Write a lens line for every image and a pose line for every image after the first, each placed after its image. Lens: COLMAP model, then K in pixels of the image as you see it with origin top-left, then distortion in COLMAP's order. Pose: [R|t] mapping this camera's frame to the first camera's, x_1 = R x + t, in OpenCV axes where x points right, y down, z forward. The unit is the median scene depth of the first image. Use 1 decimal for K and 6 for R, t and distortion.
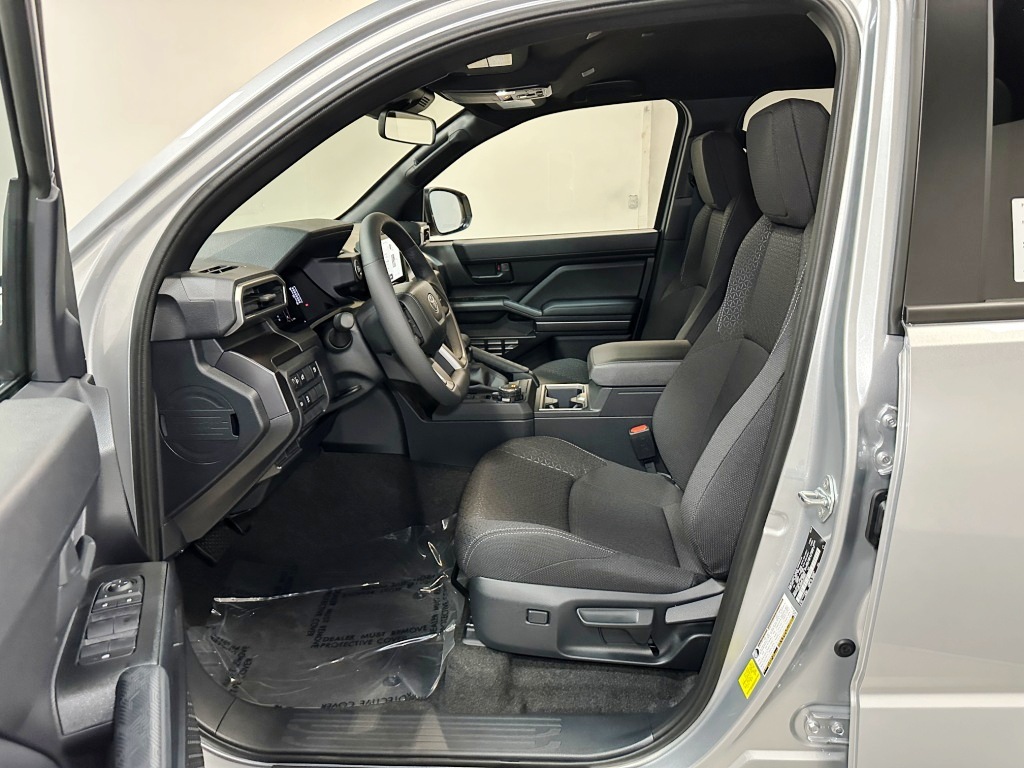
lens RADIAL K [[726.7, 0, 512.0], [0, 726.7, 384.0], [0, 0, 1]] dist [0.052493, -0.060456]
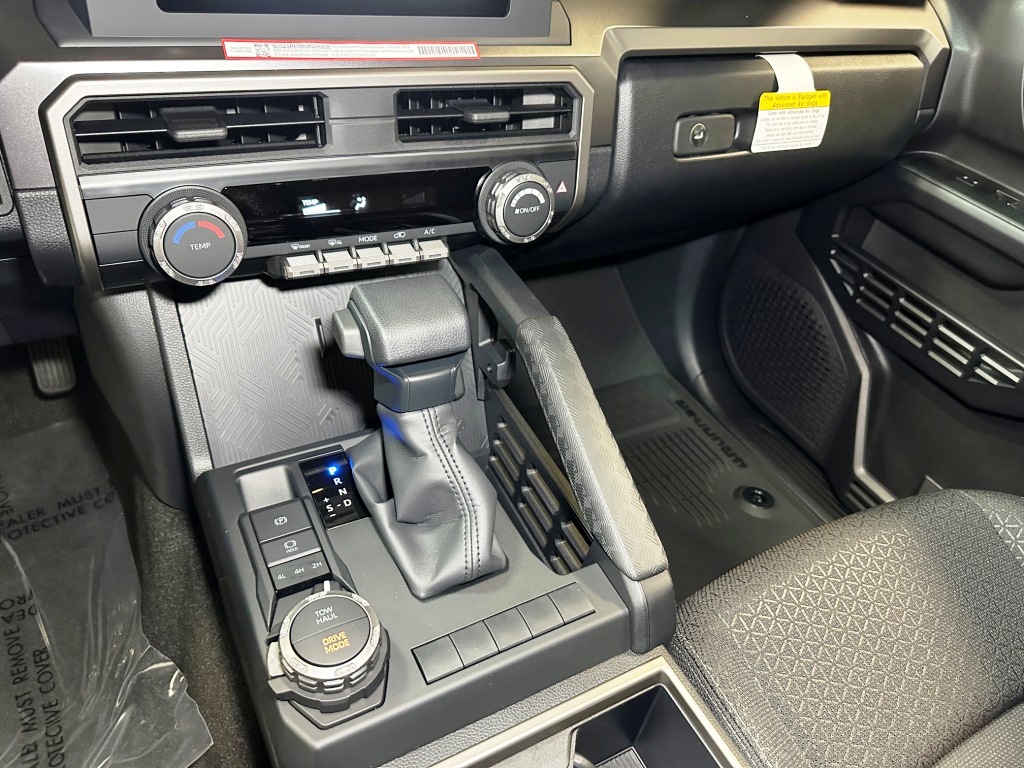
lens RADIAL K [[728.2, 0, 505.4], [0, 728.2, 389.0], [0, 0, 1]] dist [0.049336, -0.063336]
pose [[0.529561, 0.632626, -0.565110, 0.129743], [-0.384317, 0.772825, 0.505017, -0.231168], [0.756218, -0.050256, 0.652387, 1.088206]]
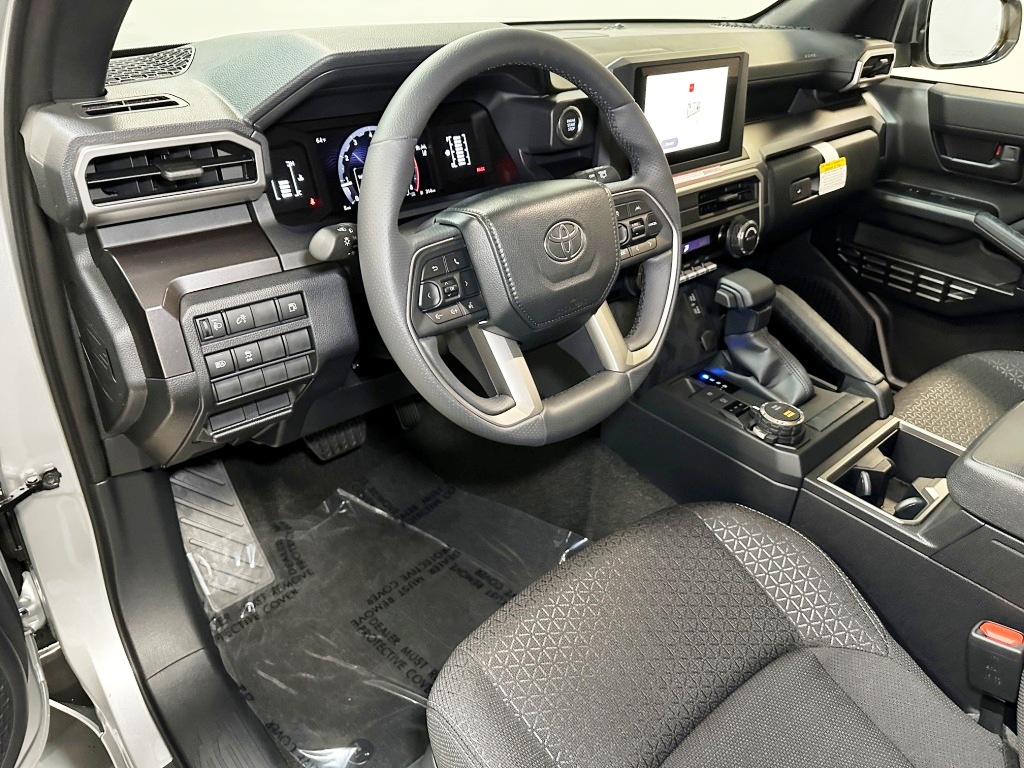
lens RADIAL K [[726.7, 0, 512.0], [0, 726.7, 384.0], [0, 0, 1]] dist [0.052493, -0.060456]
pose [[0.715432, 0.420828, -0.557728, 0.173874], [-0.253493, 0.900208, 0.354072, -0.184062], [0.651075, -0.111934, 0.750715, 0.585960]]
